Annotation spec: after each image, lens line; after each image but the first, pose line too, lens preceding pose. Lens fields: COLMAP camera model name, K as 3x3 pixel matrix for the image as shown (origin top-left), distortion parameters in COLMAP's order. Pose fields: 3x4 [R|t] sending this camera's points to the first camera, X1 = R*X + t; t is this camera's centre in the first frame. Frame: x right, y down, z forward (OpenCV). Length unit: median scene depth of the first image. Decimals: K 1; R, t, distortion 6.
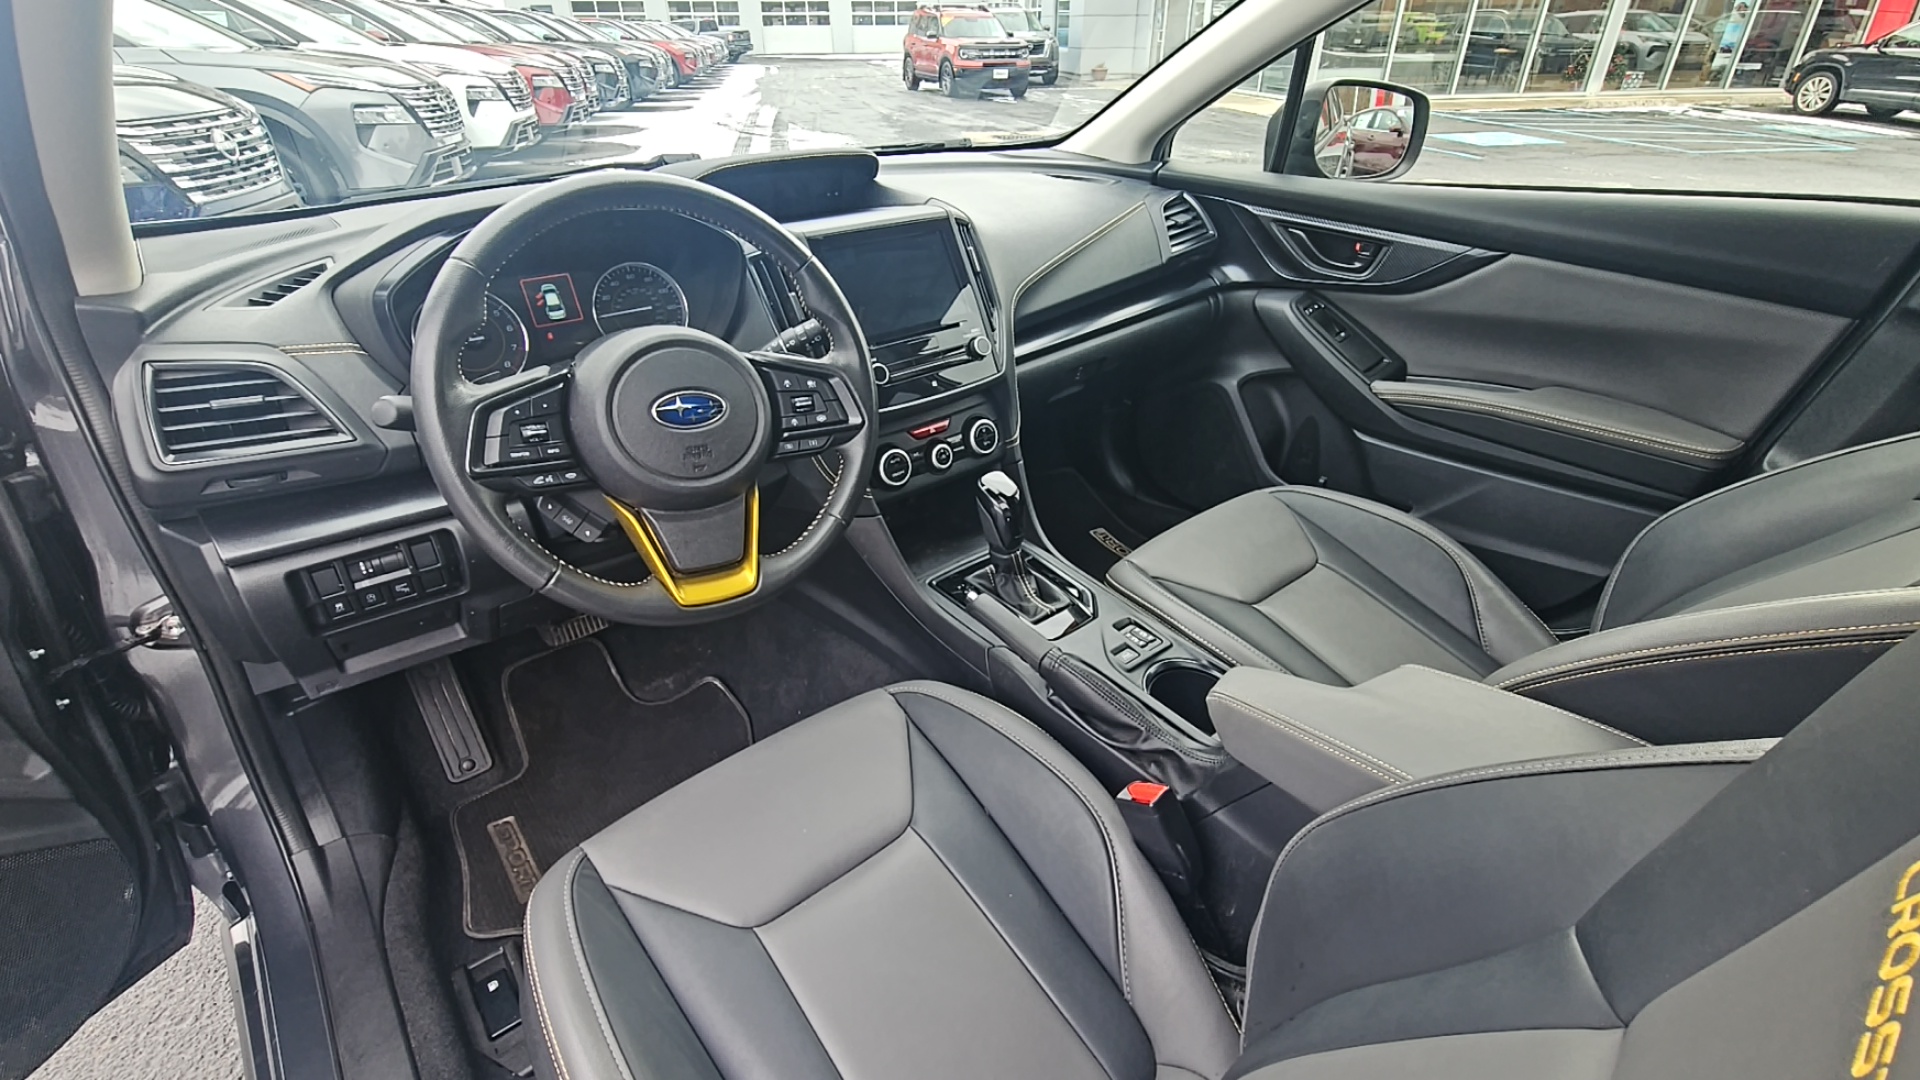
lens RADIAL K [[862.2, 0, 960.0], [0, 862.2, 540.0], [0, 0, 1]] dist [0.009500, -0.006863]
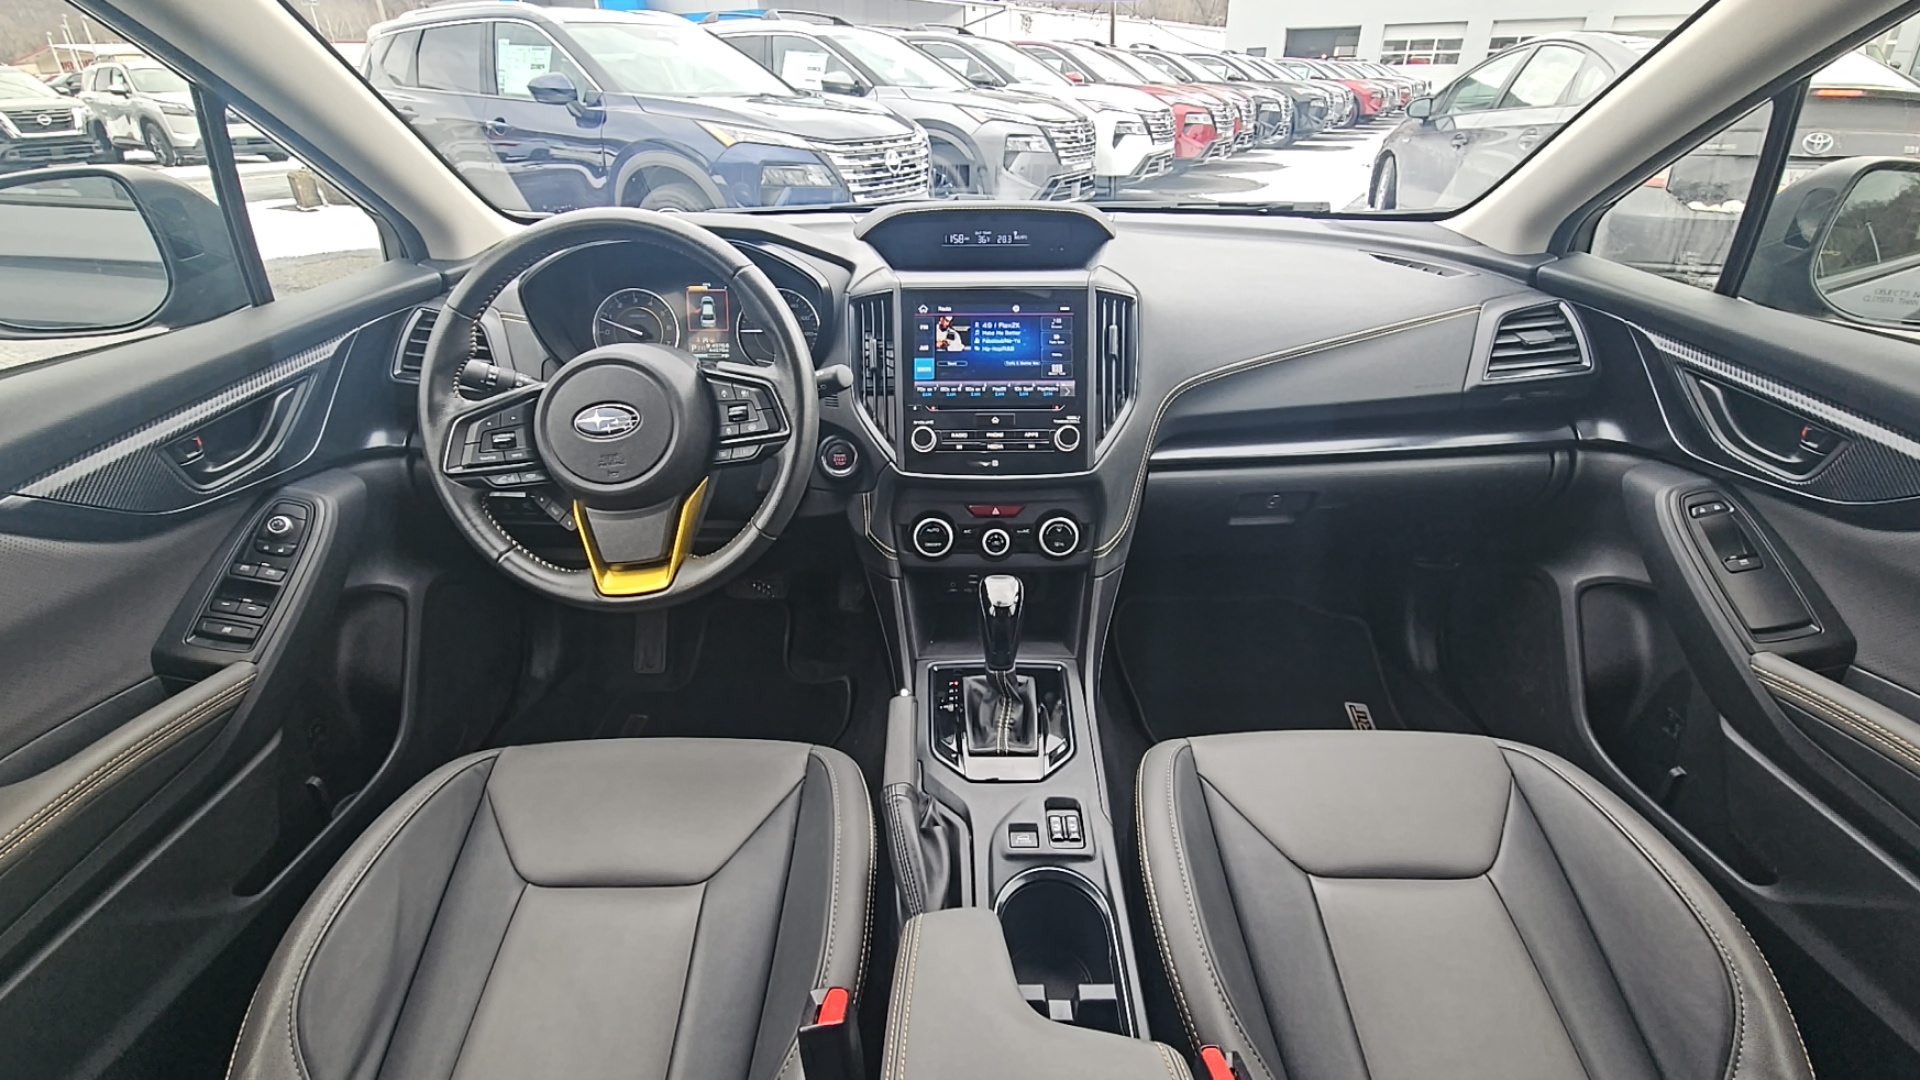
lens RADIAL K [[862.2, 0, 960.0], [0, 862.2, 540.0], [0, 0, 1]] dist [0.009500, -0.006863]
pose [[0.766444, 0.302042, -0.566864, 0.135467], [-0.321362, 0.944459, 0.068729, -0.043545], [0.556138, 0.129492, 0.820940, 0.068543]]
